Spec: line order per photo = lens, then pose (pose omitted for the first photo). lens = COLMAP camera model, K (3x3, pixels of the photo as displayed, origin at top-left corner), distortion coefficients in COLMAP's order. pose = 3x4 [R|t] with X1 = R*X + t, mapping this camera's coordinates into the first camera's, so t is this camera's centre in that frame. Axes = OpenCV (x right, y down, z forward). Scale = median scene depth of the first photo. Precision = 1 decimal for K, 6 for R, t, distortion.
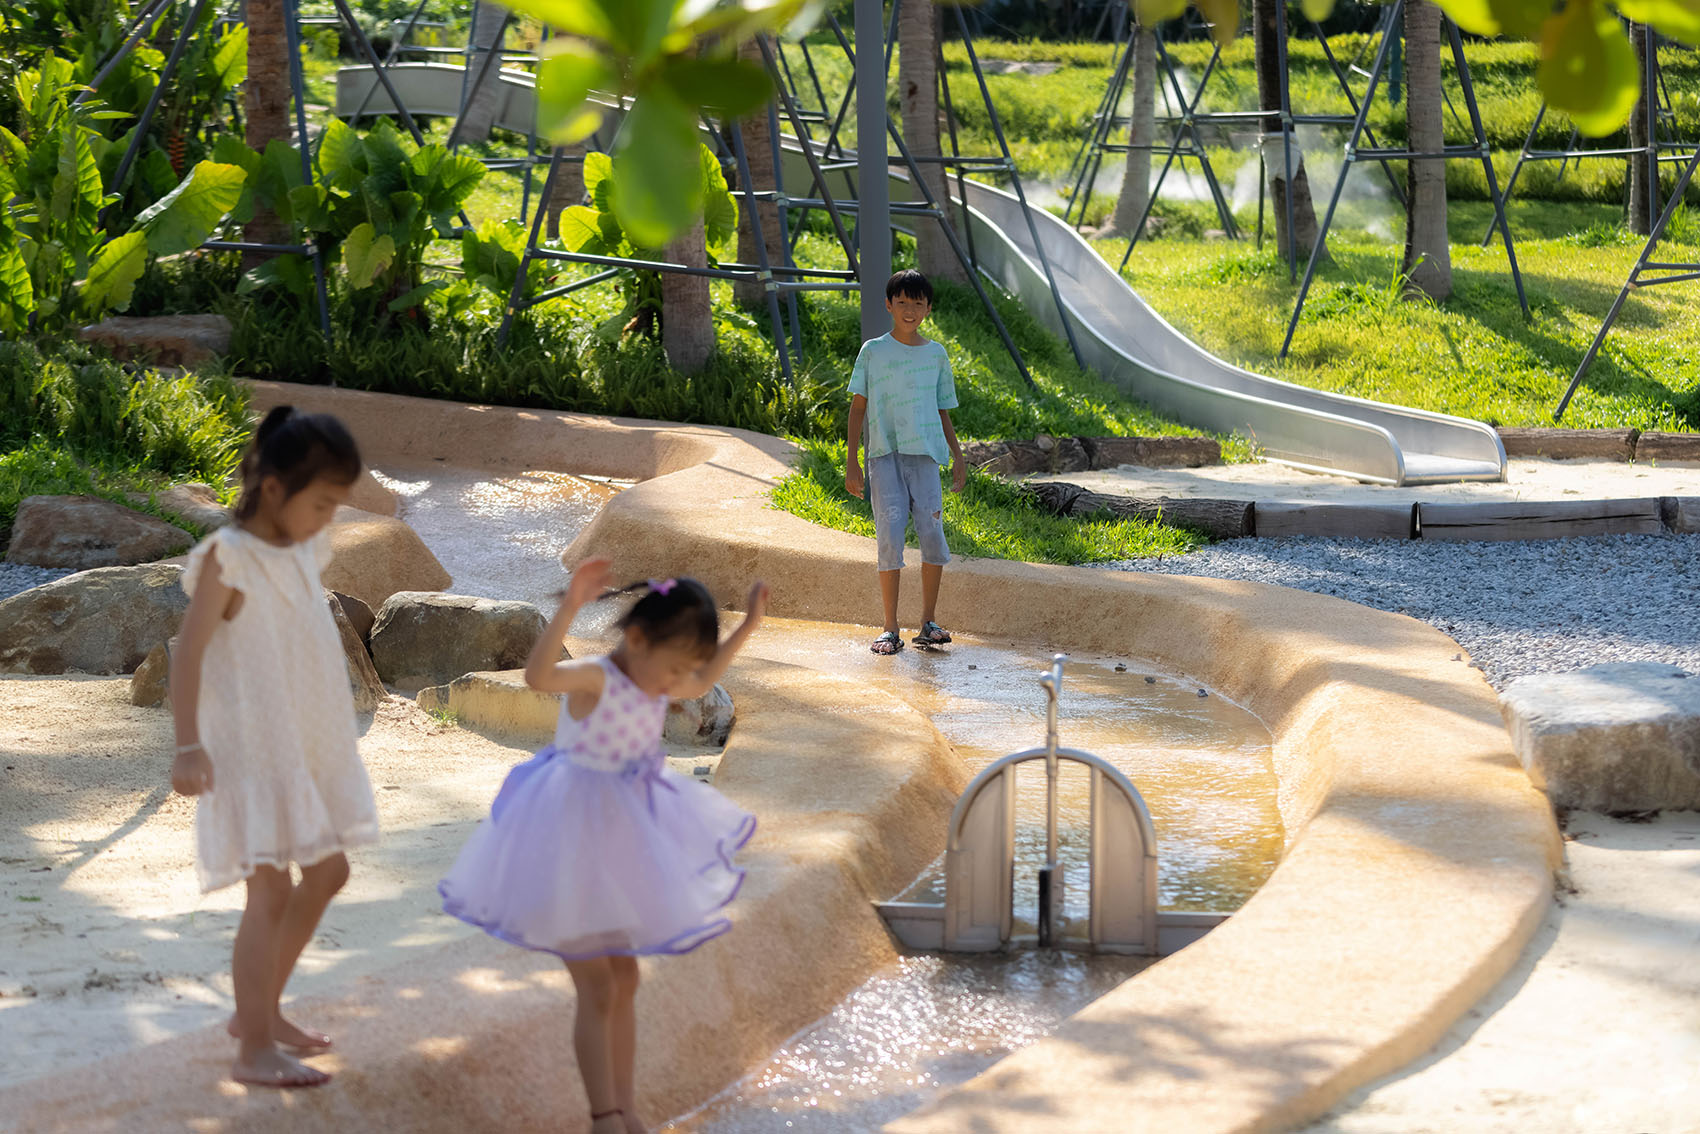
lens RADIAL K [[4216.2, 0, 849.9], [0, 4216.2, 565.1], [0, 0, 1]] dist [0.163250, 0.000000]
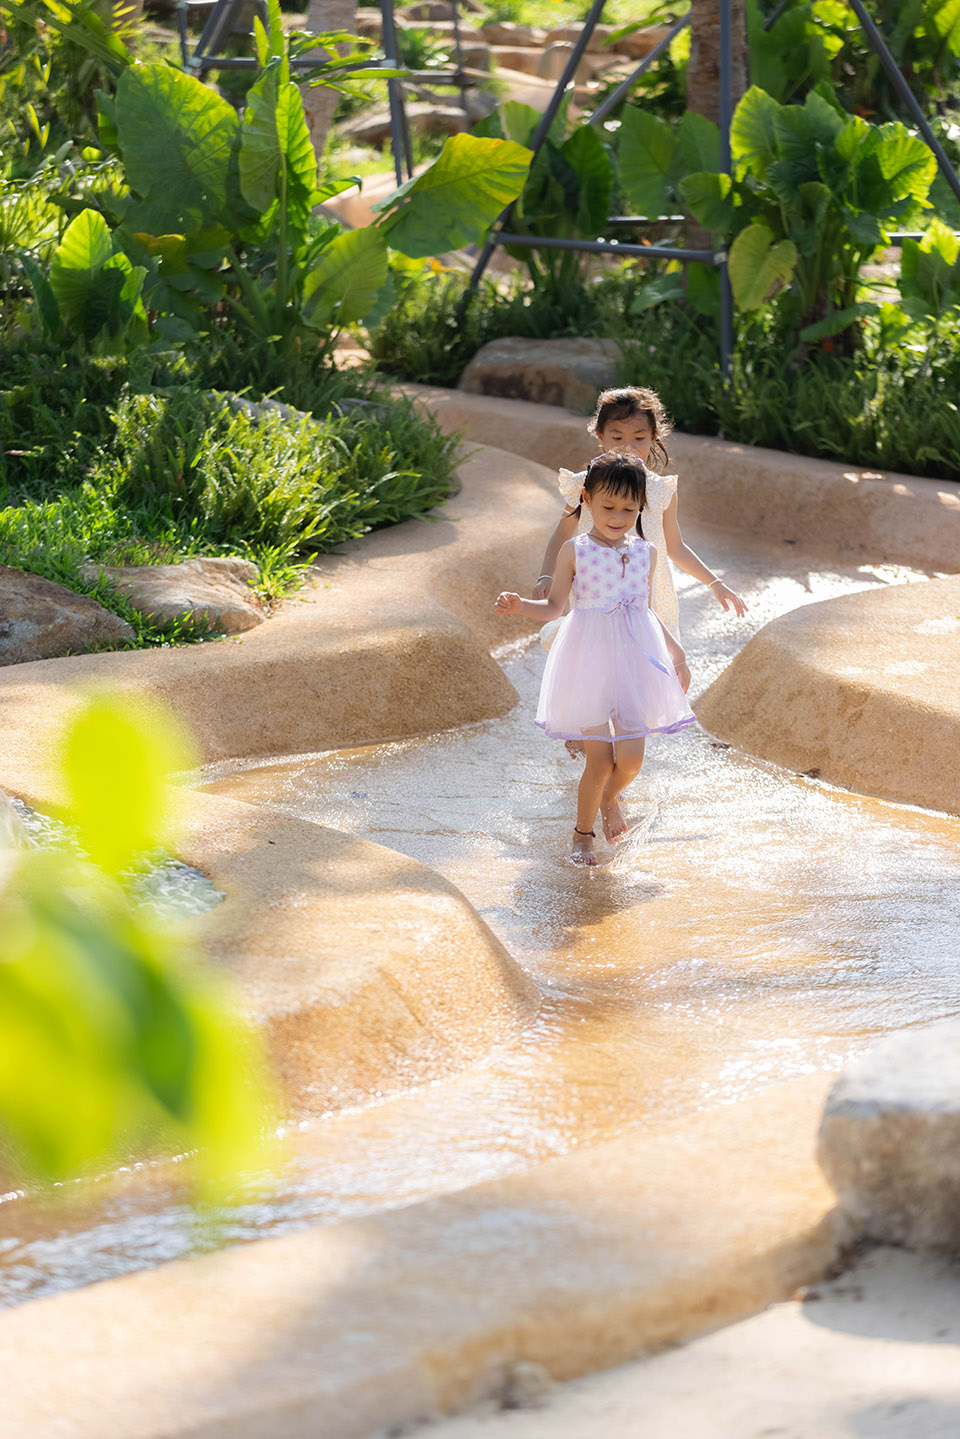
lens RADIAL K [[4865.0, 0, 480.1], [0, 4865.0, 721.1], [0, 0, 1]] dist [0.037521, 0.000000]
pose [[0.904499, 0.068387, -0.420957, 0.223707], [-0.060221, 0.997650, 0.032680, -0.018803], [0.422203, -0.004209, 0.906492, 0.205259]]
